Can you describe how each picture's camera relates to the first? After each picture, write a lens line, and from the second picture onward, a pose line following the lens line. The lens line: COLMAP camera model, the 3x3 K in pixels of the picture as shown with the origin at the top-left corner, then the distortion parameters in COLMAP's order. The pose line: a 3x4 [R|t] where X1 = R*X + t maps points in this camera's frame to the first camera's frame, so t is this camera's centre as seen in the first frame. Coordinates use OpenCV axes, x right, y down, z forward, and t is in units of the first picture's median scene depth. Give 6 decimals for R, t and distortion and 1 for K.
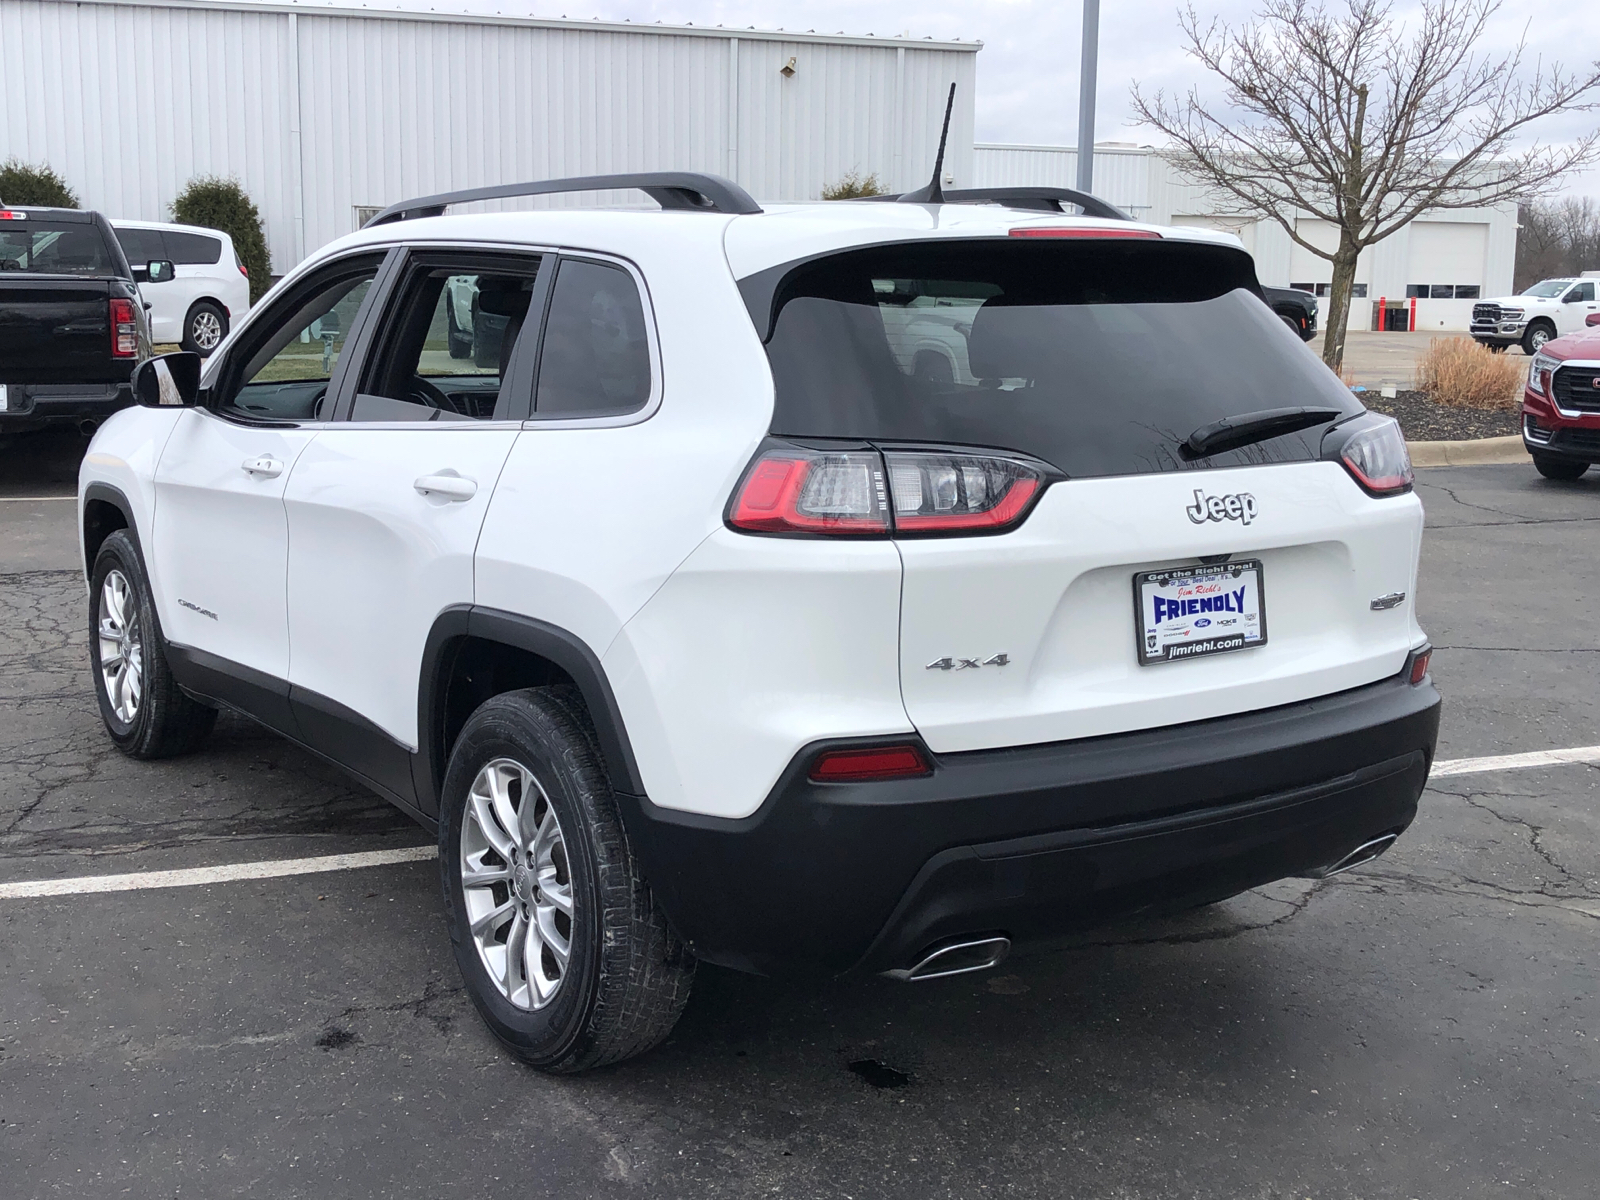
lens RADIAL K [[1829.0, 0, 795.2], [0, 1829.0, 558.9], [0, 0, 1]] dist [0.158875, -0.495753]
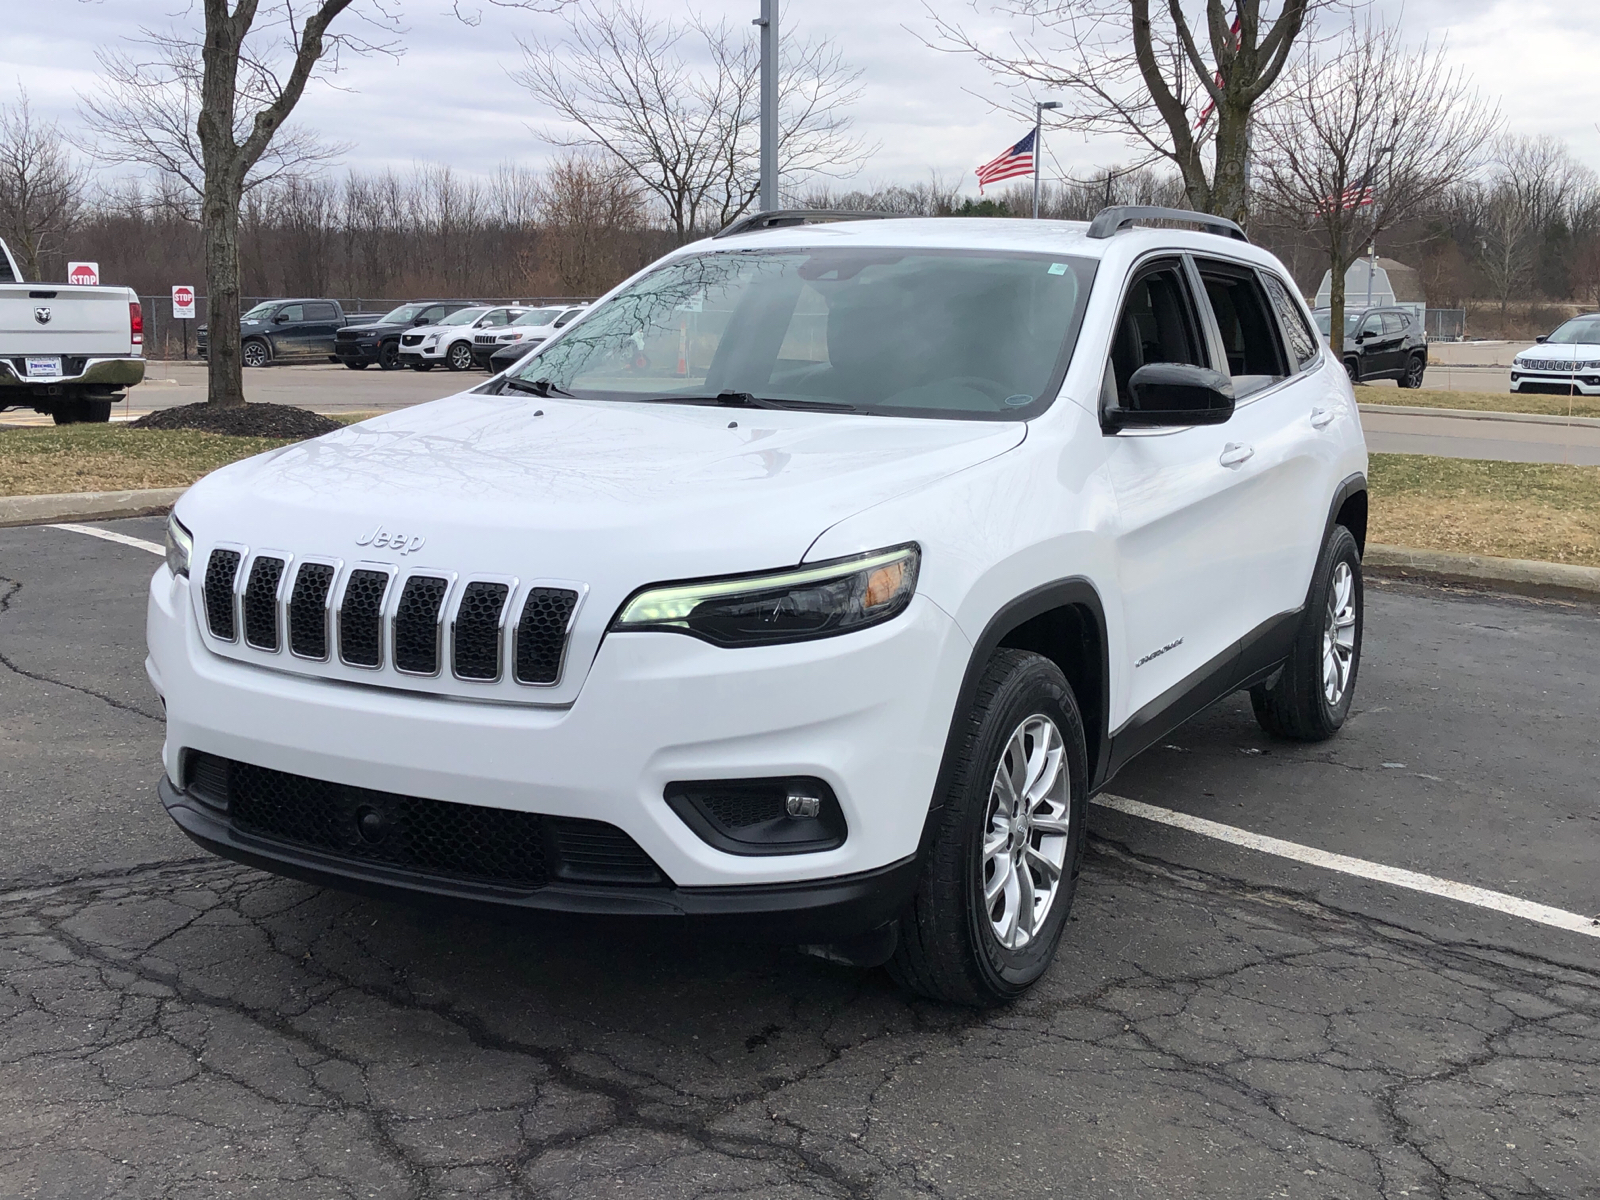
lens RADIAL K [[1829.0, 0, 795.2], [0, 1829.0, 558.9], [0, 0, 1]] dist [0.158875, -0.495753]
pose [[-0.445503, -0.137987, 0.884583, -1.573074], [0.112866, 0.971512, 0.208390, -0.338248], [-0.888137, 0.192678, -0.417237, 2.342320]]
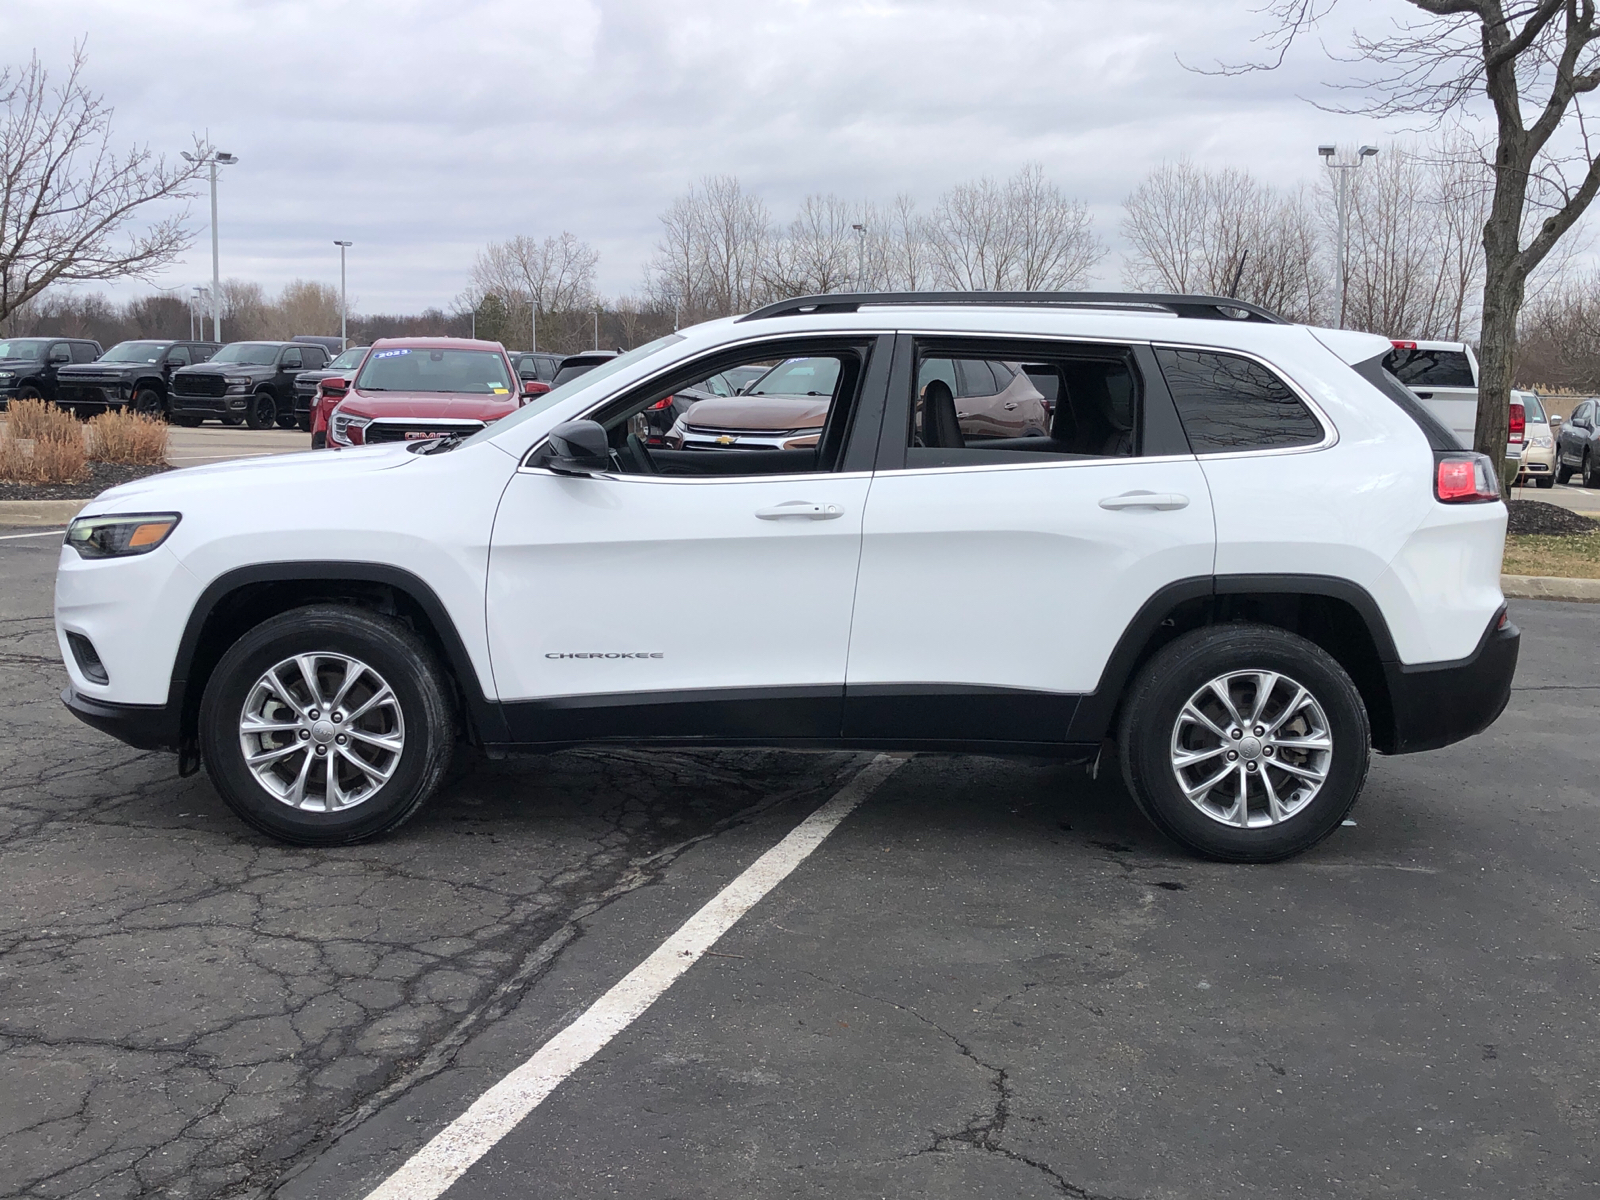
lens RADIAL K [[1829.0, 0, 795.2], [0, 1829.0, 558.9], [0, 0, 1]] dist [0.158875, -0.495753]
pose [[0.551040, -0.078035, 0.830822, -1.779826], [0.105588, 0.994136, 0.023344, -0.065633], [-0.827772, 0.074862, 0.556048, 0.473930]]
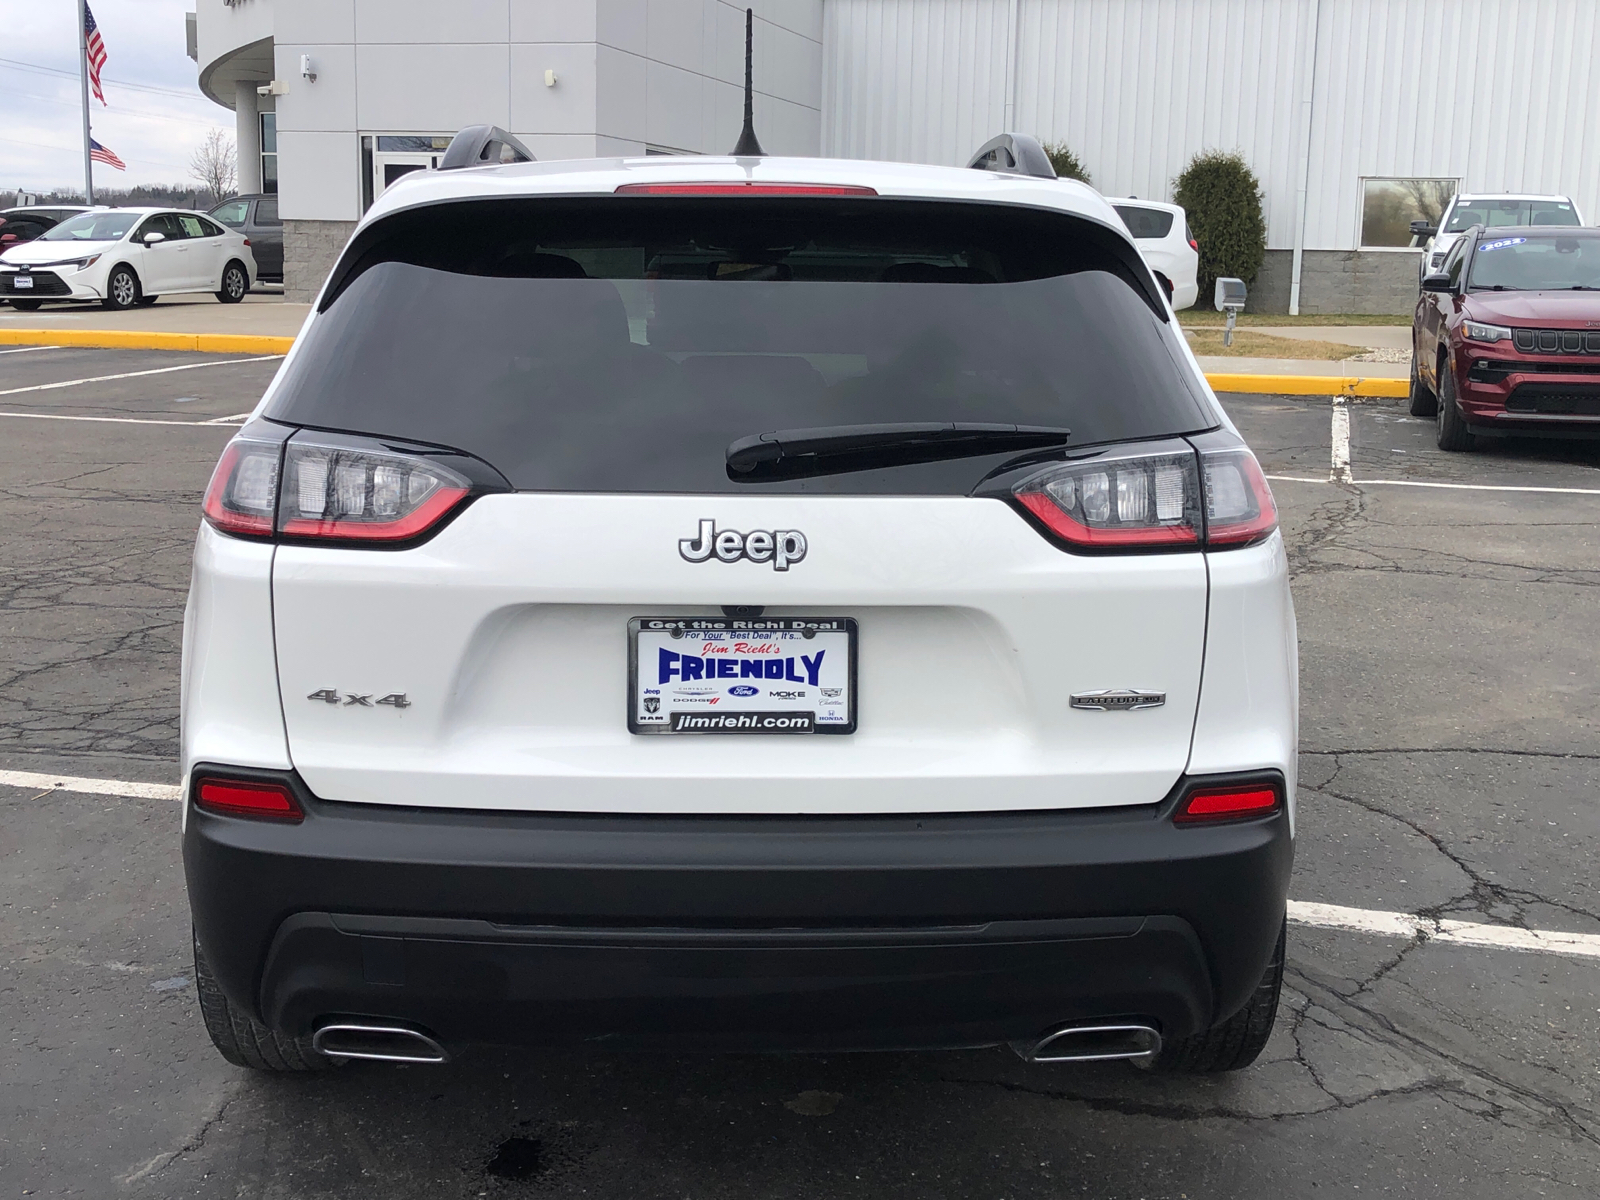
lens RADIAL K [[1829.0, 0, 795.2], [0, 1829.0, 558.9], [0, 0, 1]] dist [0.158875, -0.495753]
pose [[0.832716, 0.095686, -0.545370, 0.651948], [-0.088330, 0.995298, 0.039758, -0.053151], [0.546610, 0.015066, 0.837252, 0.361387]]
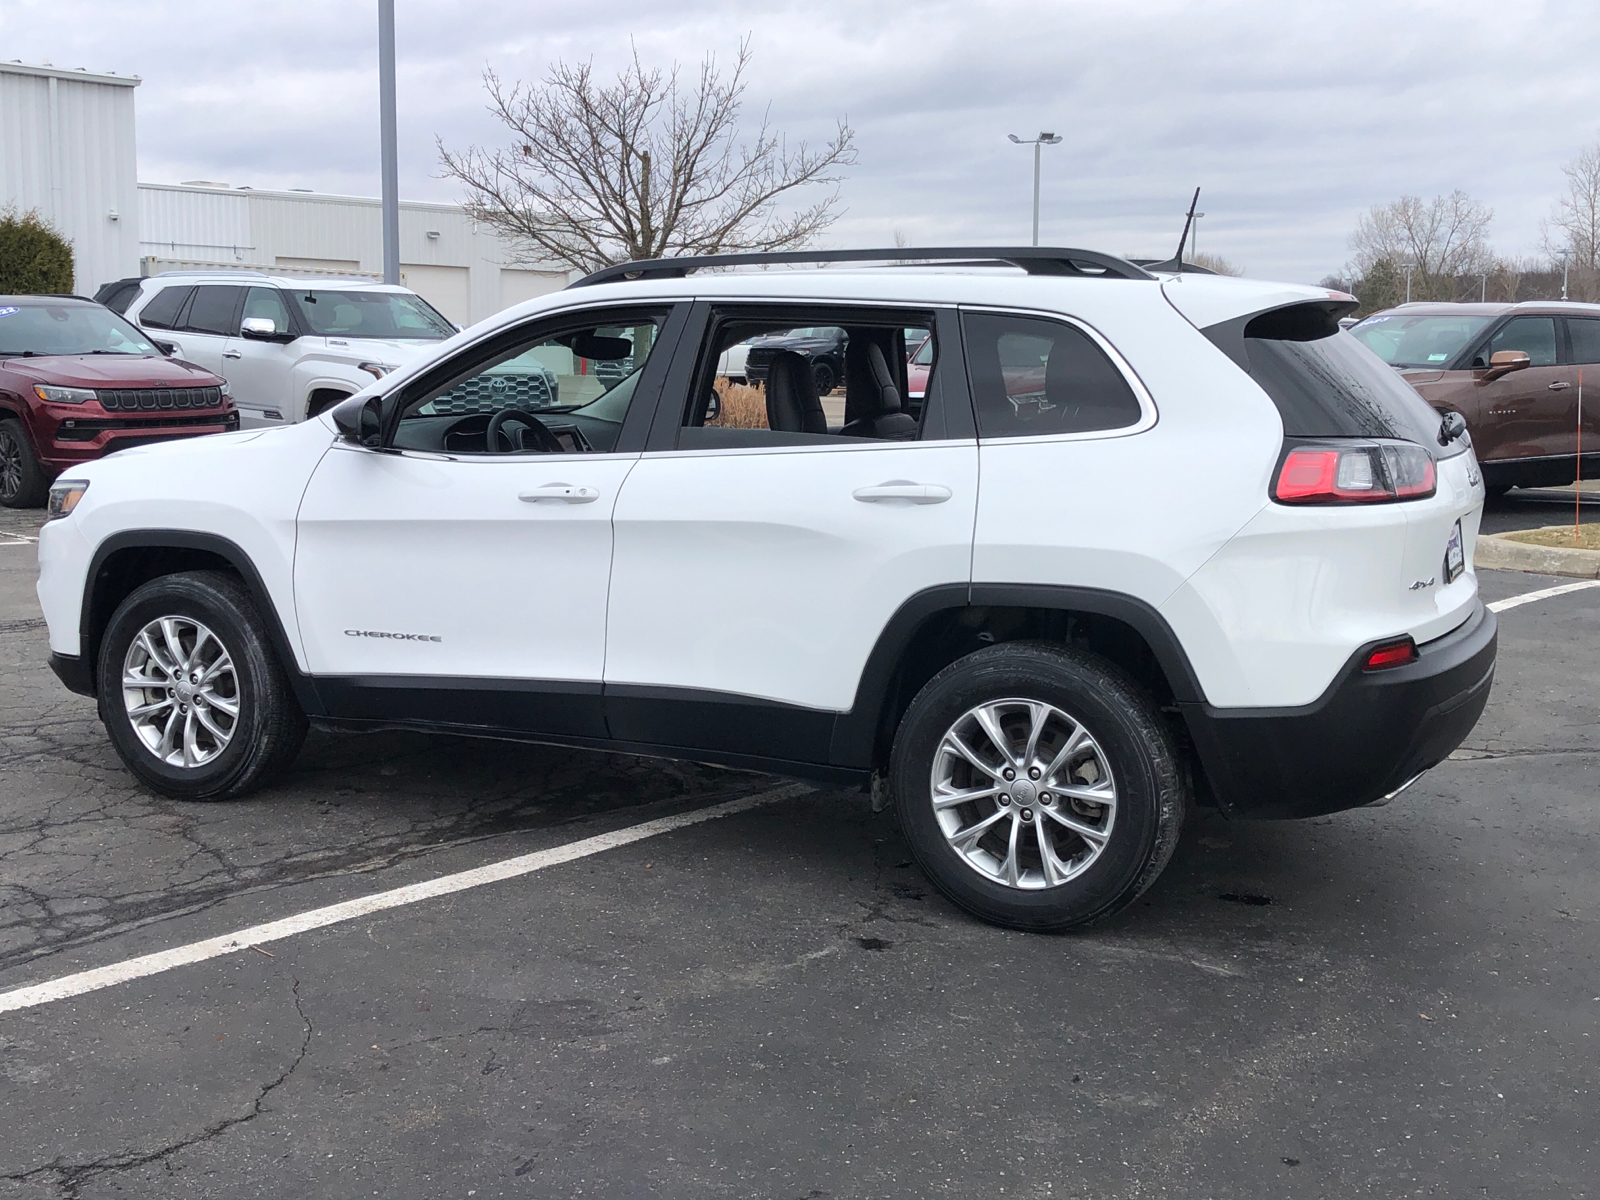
lens RADIAL K [[1829.0, 0, 795.2], [0, 1829.0, 558.9], [0, 0, 1]] dist [0.158875, -0.495753]
pose [[0.872265, -0.059613, 0.485387, -0.980076], [0.070375, 0.997513, -0.003959, 0.005728], [-0.483944, 0.037613, 0.874290, -0.063484]]
